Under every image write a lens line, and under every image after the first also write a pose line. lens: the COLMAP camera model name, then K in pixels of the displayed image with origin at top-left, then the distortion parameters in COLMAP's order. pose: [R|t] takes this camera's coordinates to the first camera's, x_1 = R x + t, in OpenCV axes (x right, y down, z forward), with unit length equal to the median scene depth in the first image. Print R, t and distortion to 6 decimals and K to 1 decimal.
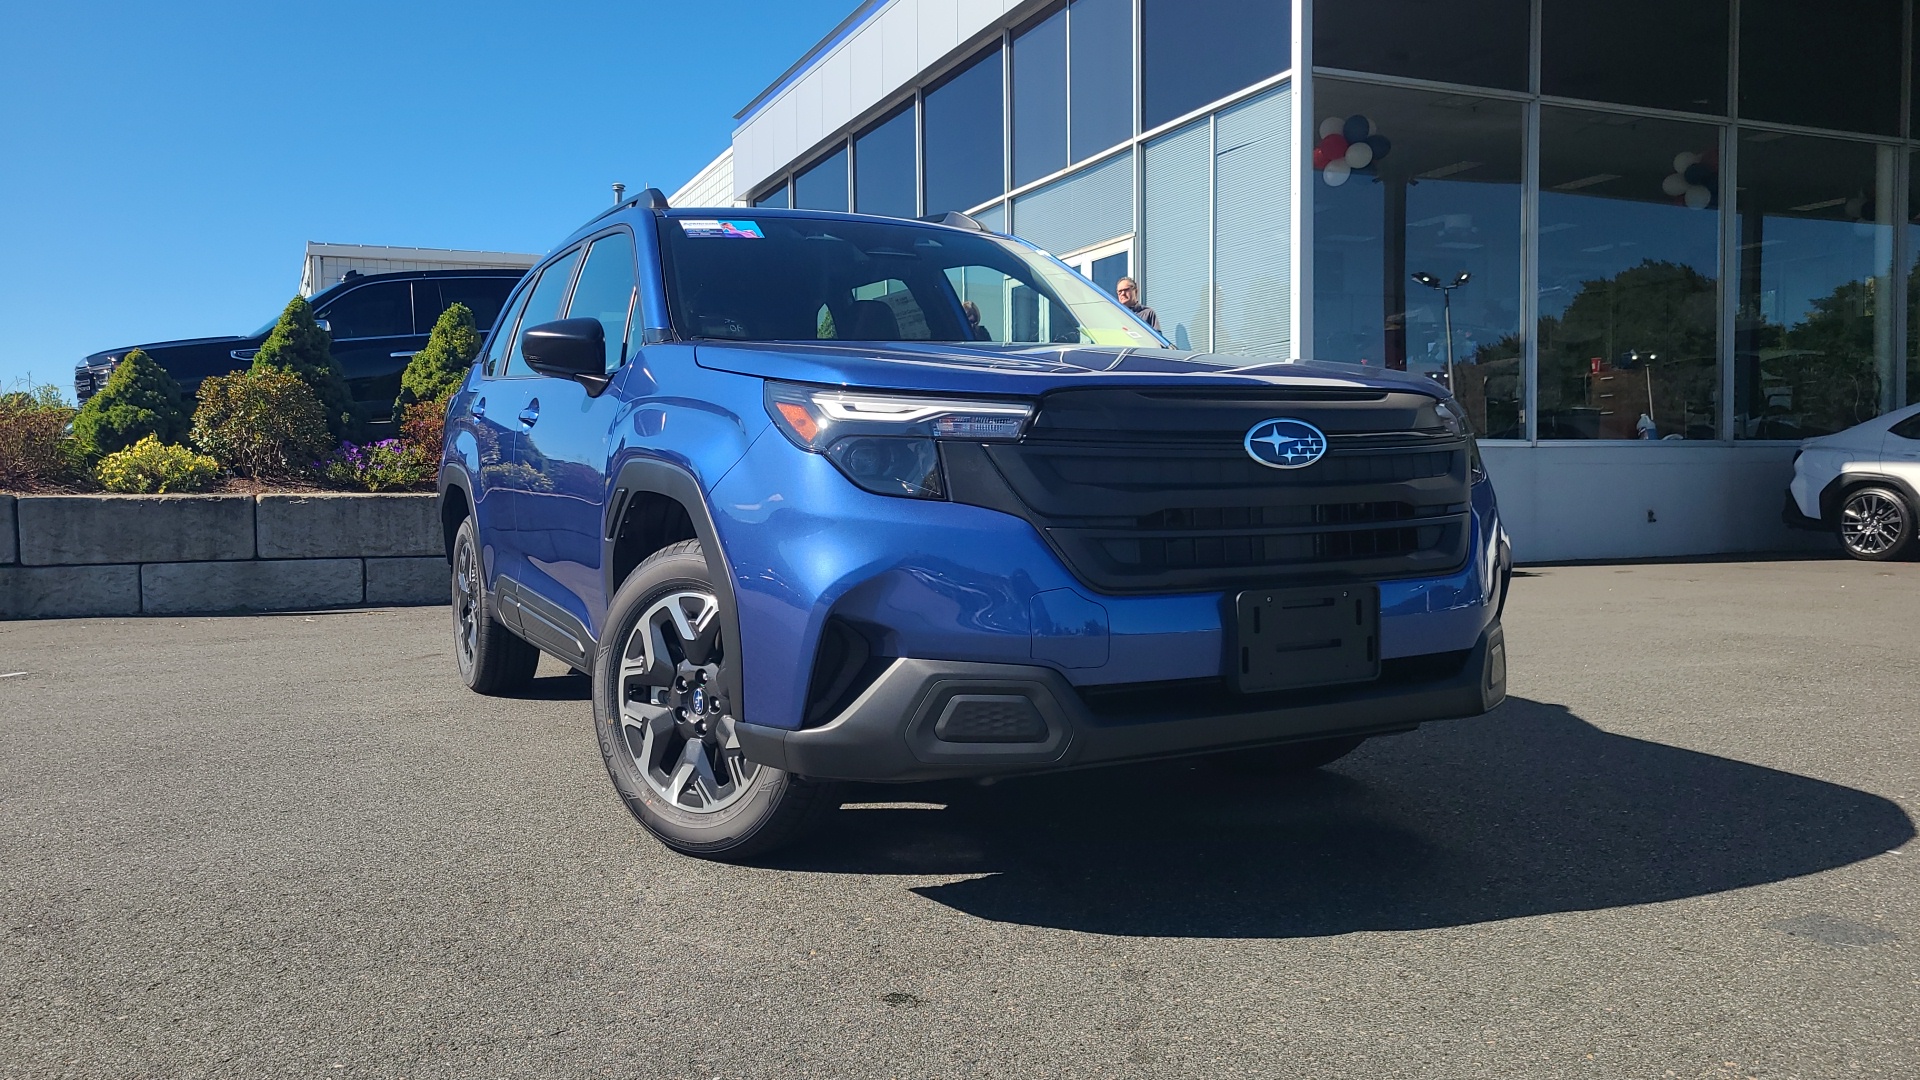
lens RADIAL K [[1441.2, 0, 914.9], [0, 1441.2, 552.4], [0, 0, 1]] dist [0.049371, -0.022382]
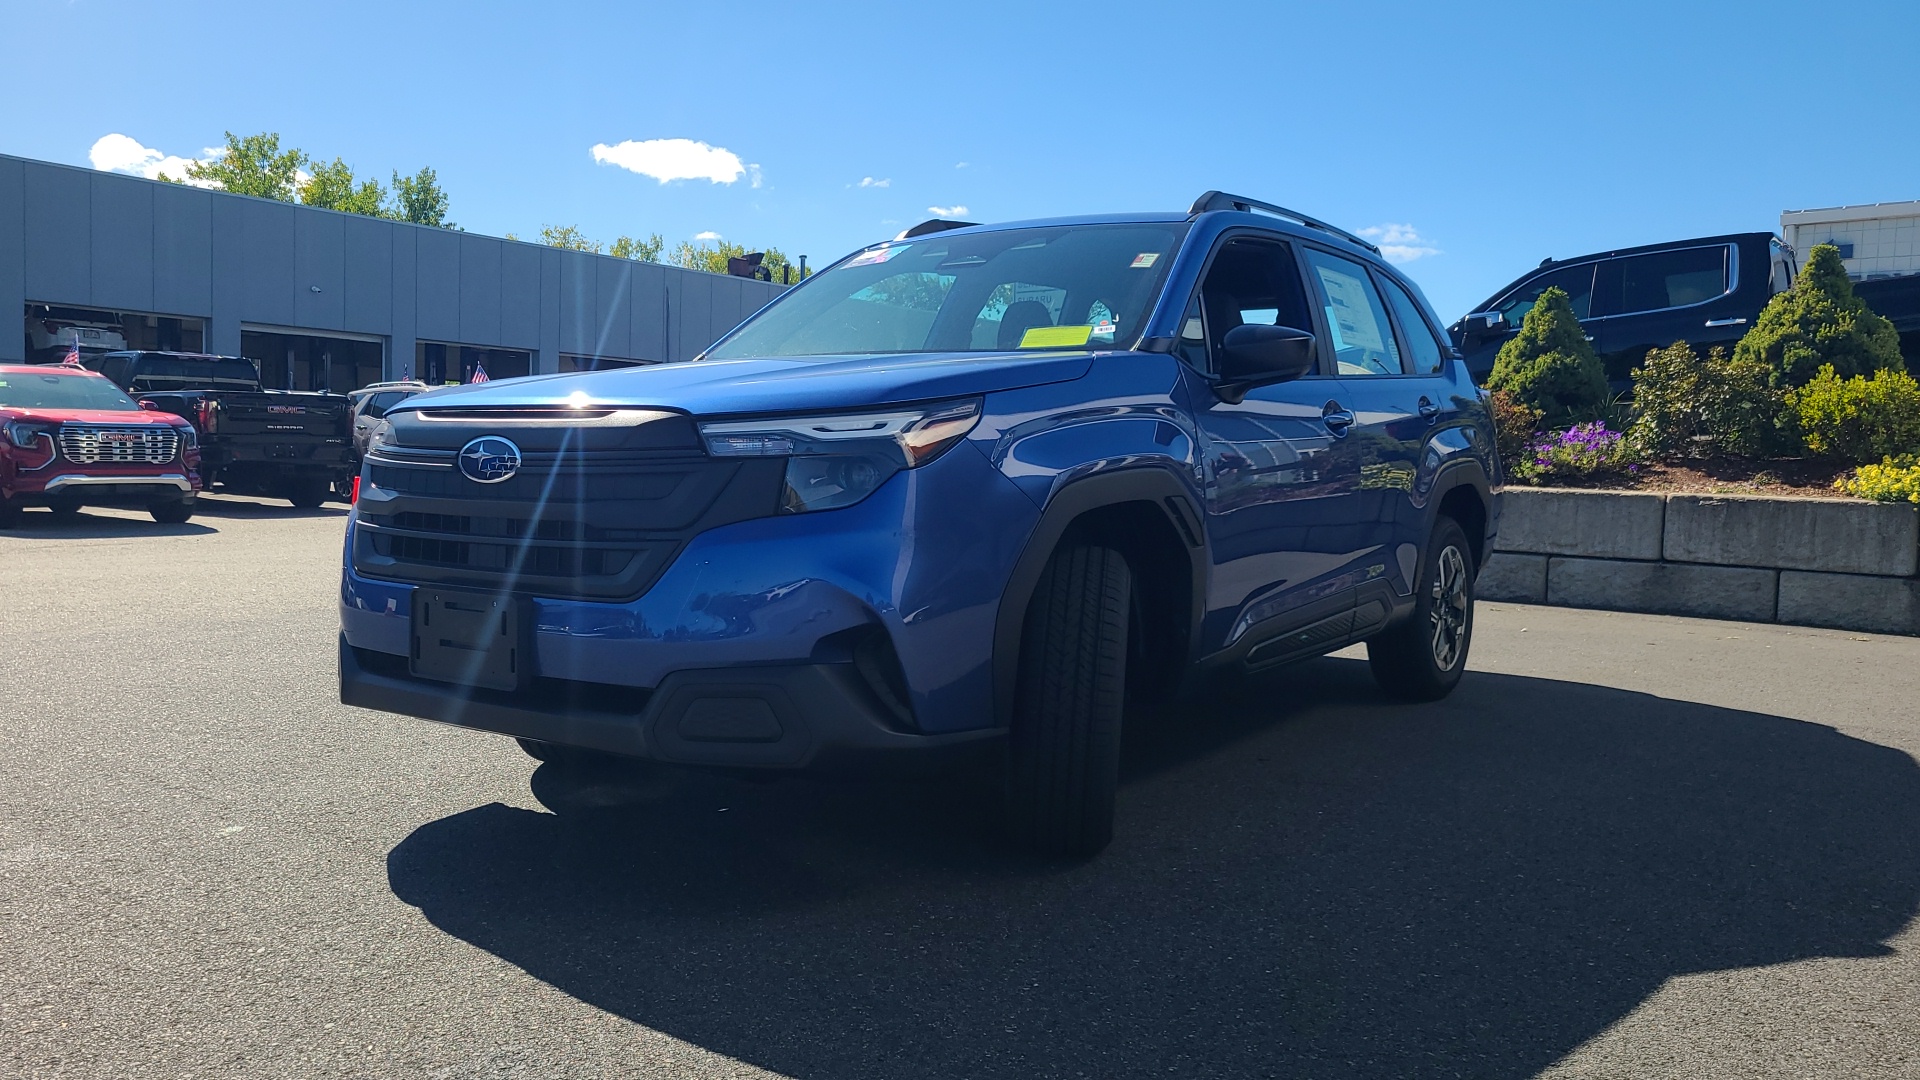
lens RADIAL K [[1441.2, 0, 958.5], [0, 1441.2, 540.2], [0, 0, 1]] dist [0.049371, -0.022382]
pose [[0.469805, 0.075899, -0.879501, 1.370211], [-0.070683, 0.996332, 0.048224, -0.091515], [0.879936, 0.039510, 0.473447, 0.790043]]
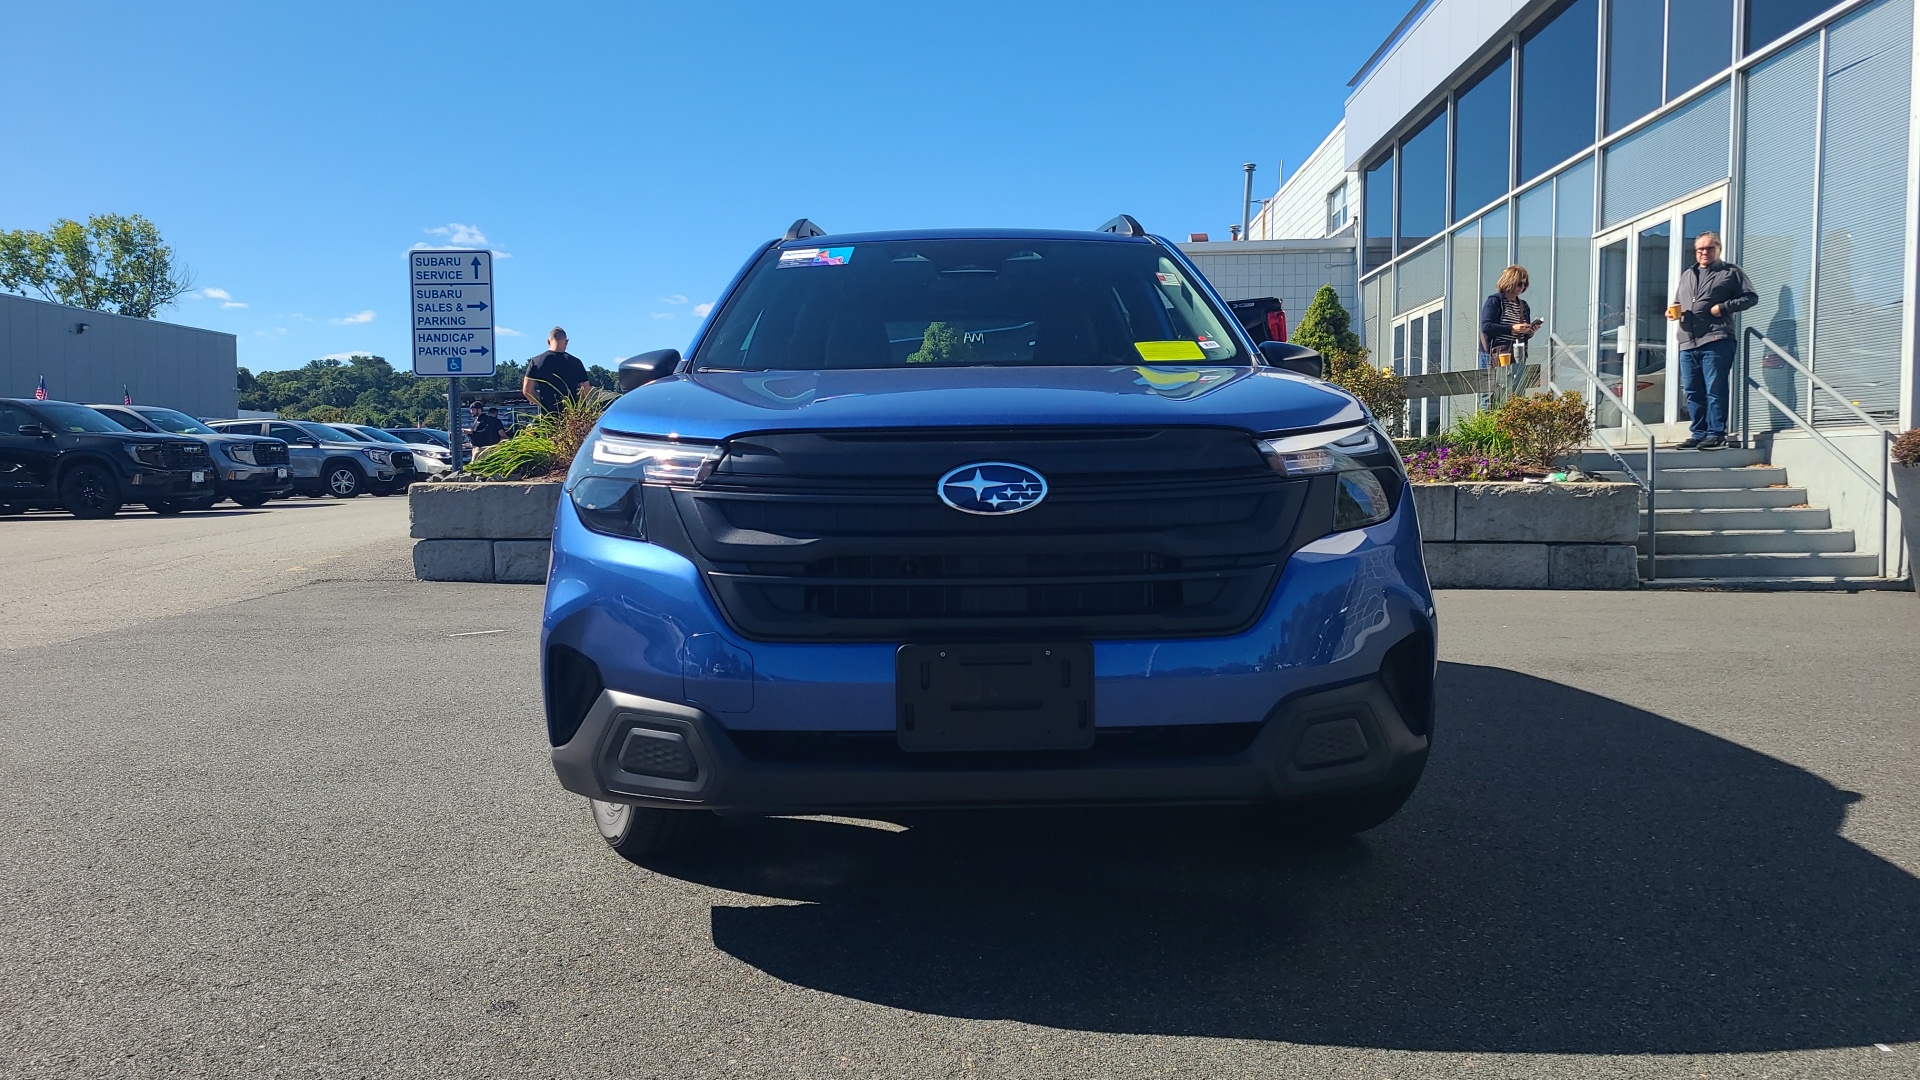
lens RADIAL K [[1441.2, 0, 955.1], [0, 1441.2, 546.2], [0, 0, 1]] dist [0.049371, -0.022382]
pose [[0.892429, 0.031771, -0.450067, 0.649608], [-0.025506, 0.999475, 0.019979, -0.055366], [0.450465, -0.006350, 0.892771, 0.155653]]
